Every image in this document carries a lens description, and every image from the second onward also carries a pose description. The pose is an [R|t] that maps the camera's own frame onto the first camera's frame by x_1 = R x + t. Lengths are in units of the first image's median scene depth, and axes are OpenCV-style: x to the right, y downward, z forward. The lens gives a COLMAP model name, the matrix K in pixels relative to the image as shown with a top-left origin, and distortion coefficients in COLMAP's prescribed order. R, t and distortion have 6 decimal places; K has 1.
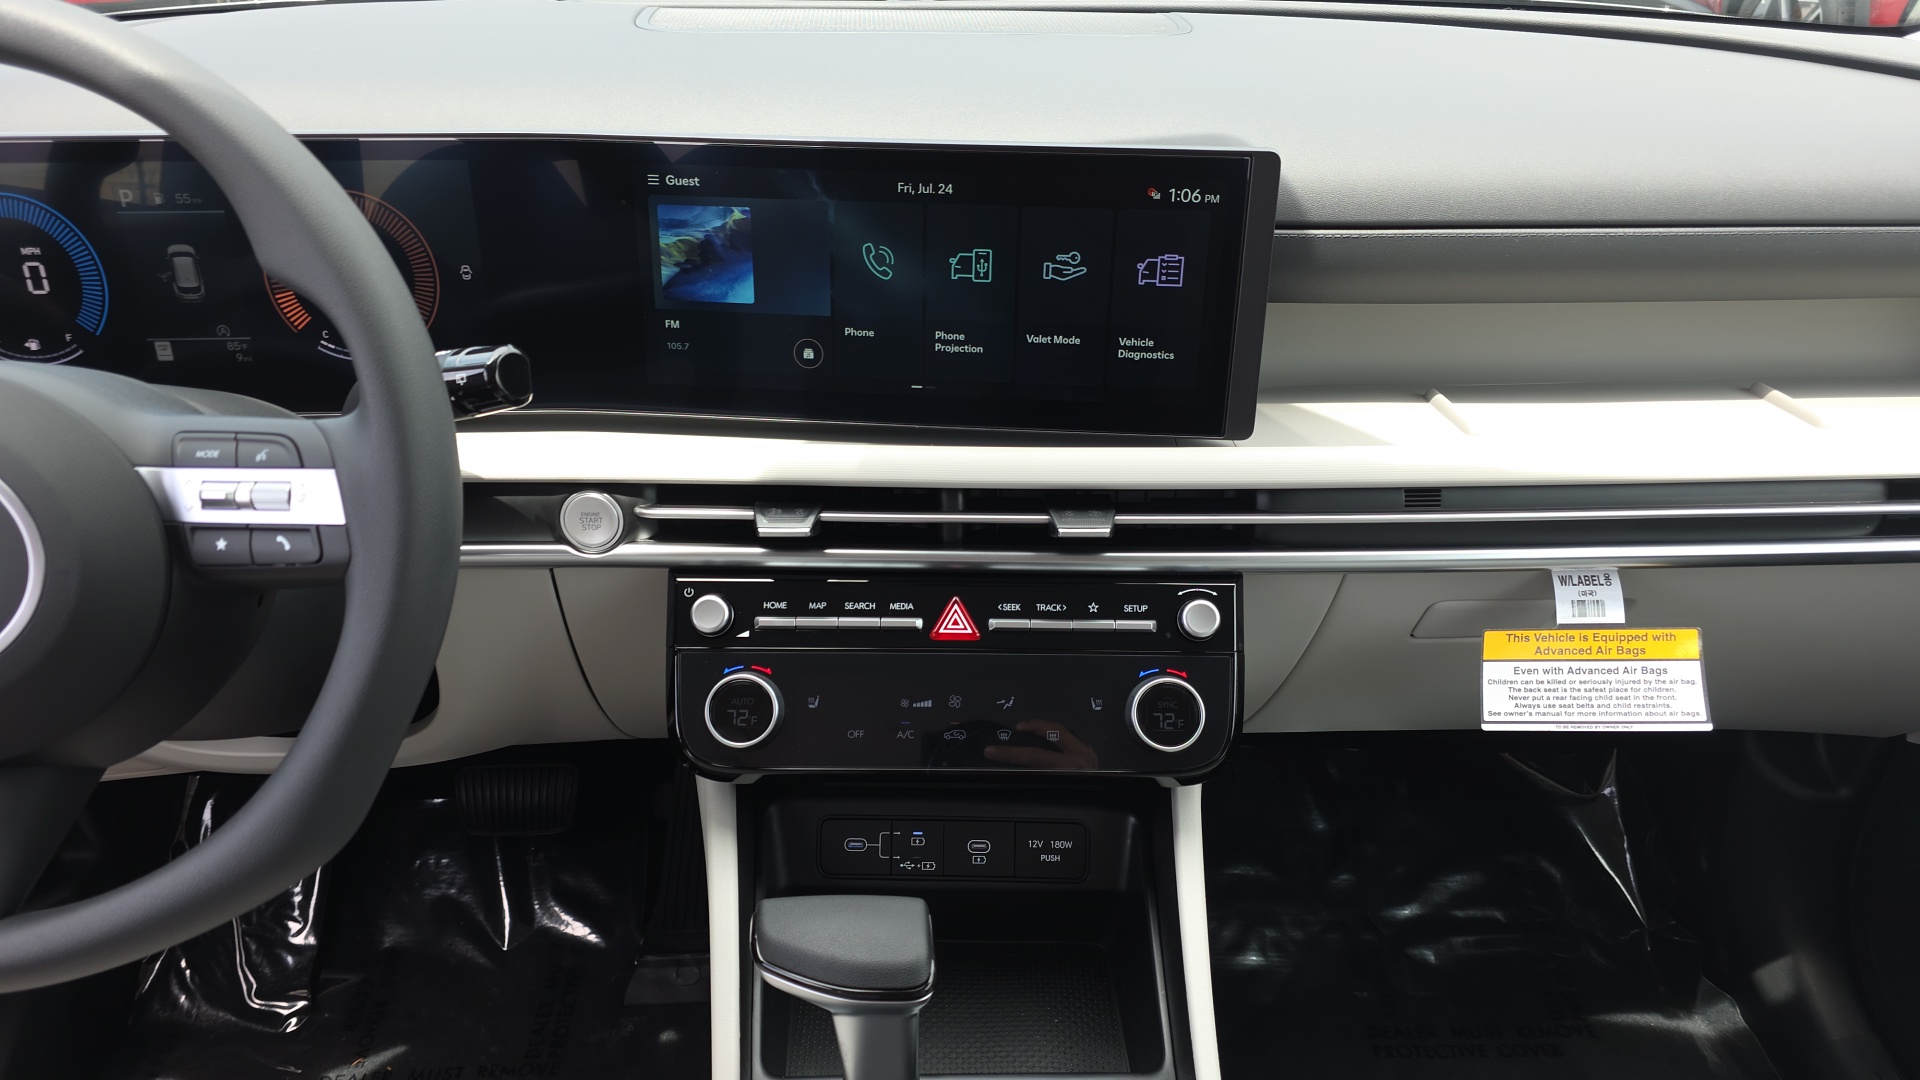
lens RADIAL K [[1309.2, 0, 954.4], [0, 1309.2, 583.8], [0, 0, 1]] dist [0.060157, -0.061572]
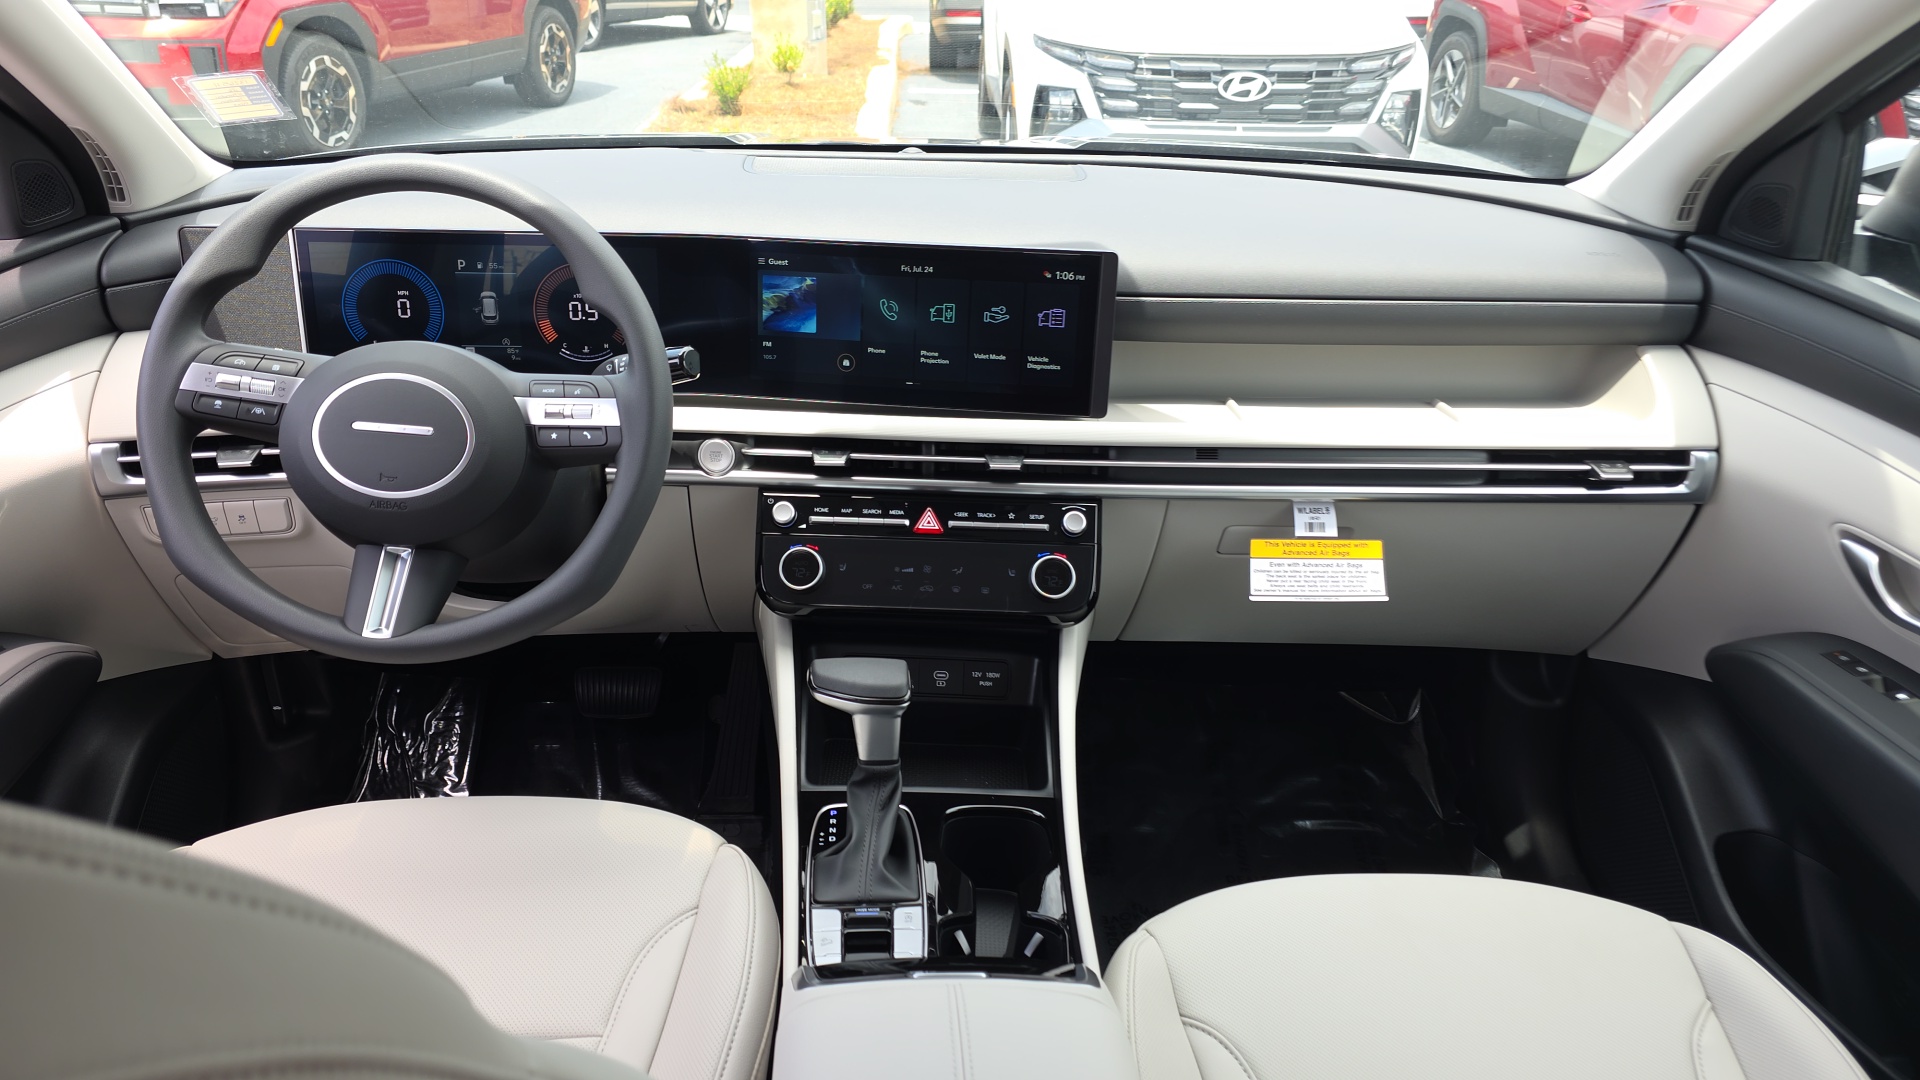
lens RADIAL K [[1294.4, 0, 924.1], [0, 1294.4, 532.4], [0, 0, 1]] dist [0.097992, -0.117266]
pose [[0.999544, 0.023999, -0.018312, 0.025986], [-0.025719, 0.994619, -0.100353, 0.211511], [0.015805, 0.100778, 0.994783, -0.653821]]
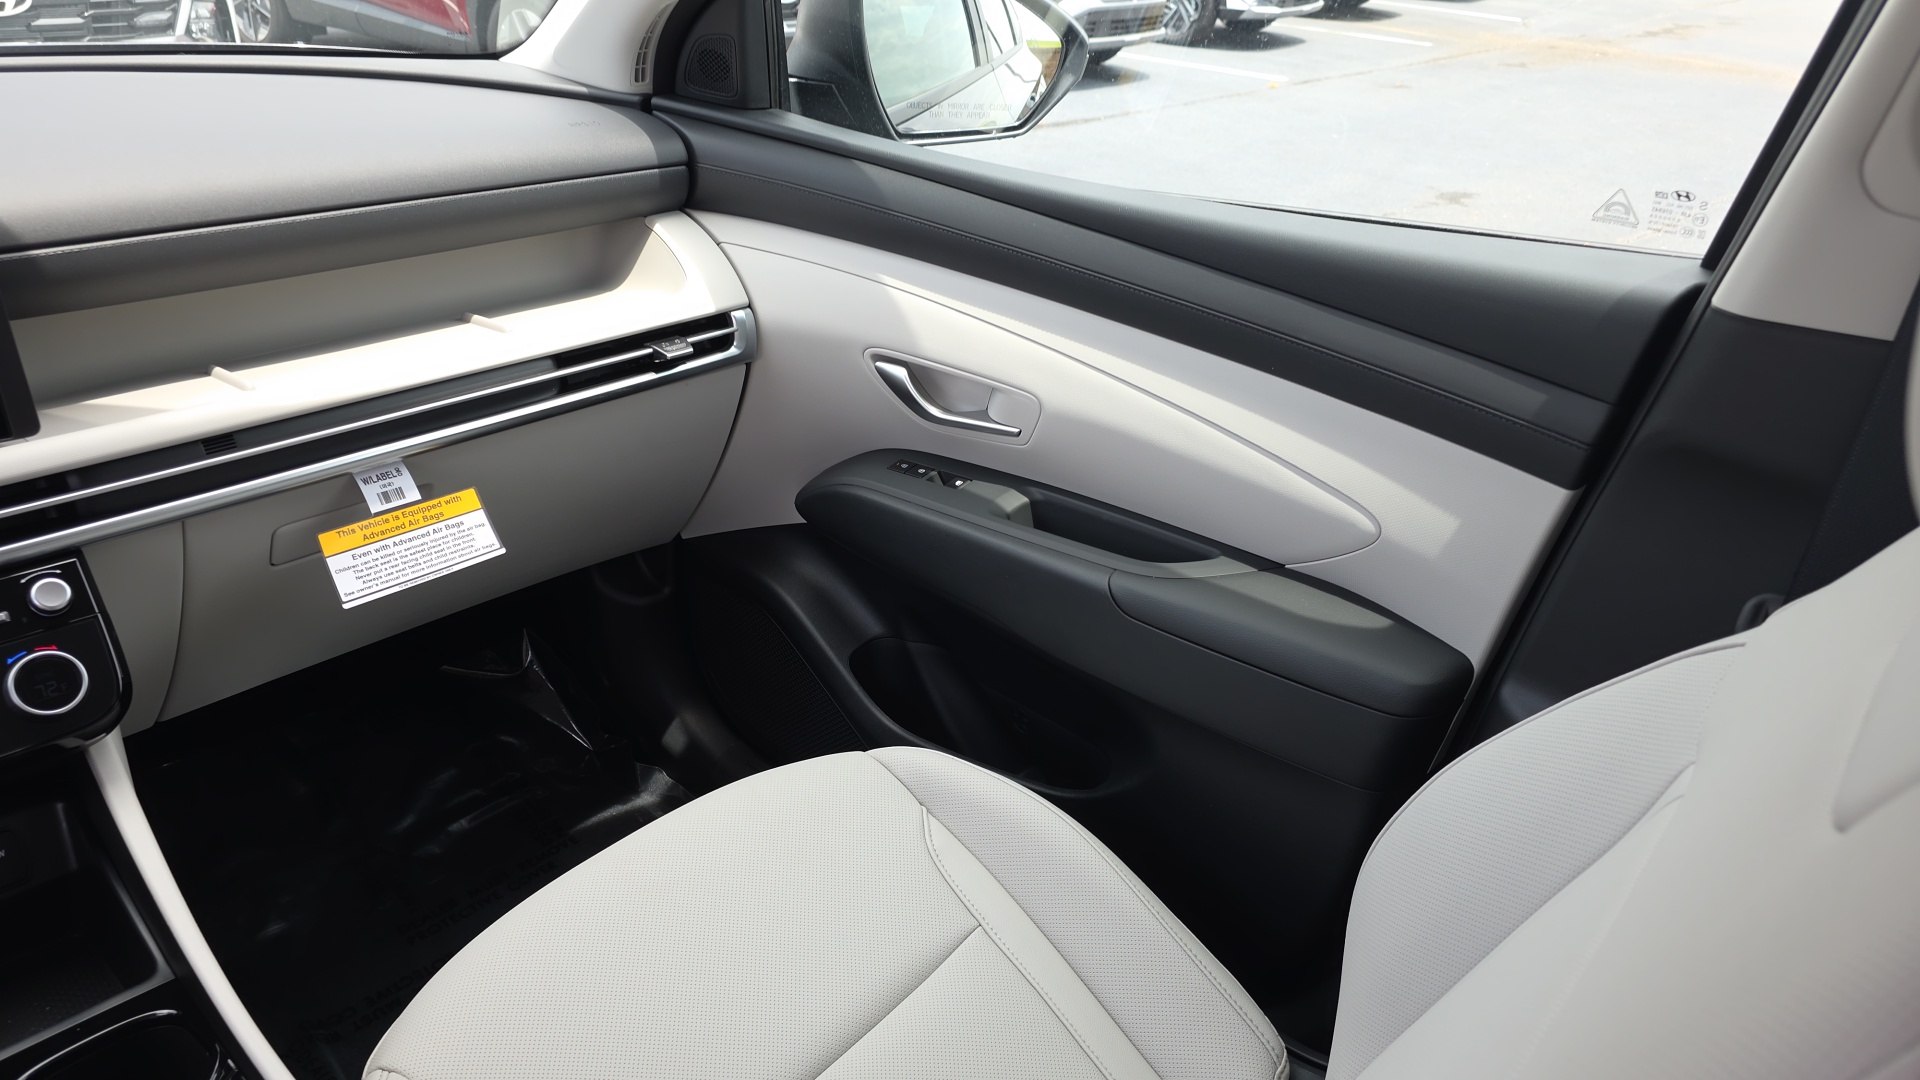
lens RADIAL K [[1287.4, 0, 985.1], [0, 1287.4, 528.0], [0, 0, 1]] dist [0.046805, -0.060989]
pose [[0.670535, -0.295285, 0.680580, -0.013709], [0.329204, 0.940539, 0.083729, 0.143651], [-0.664836, 0.167907, 0.727874, -0.348886]]
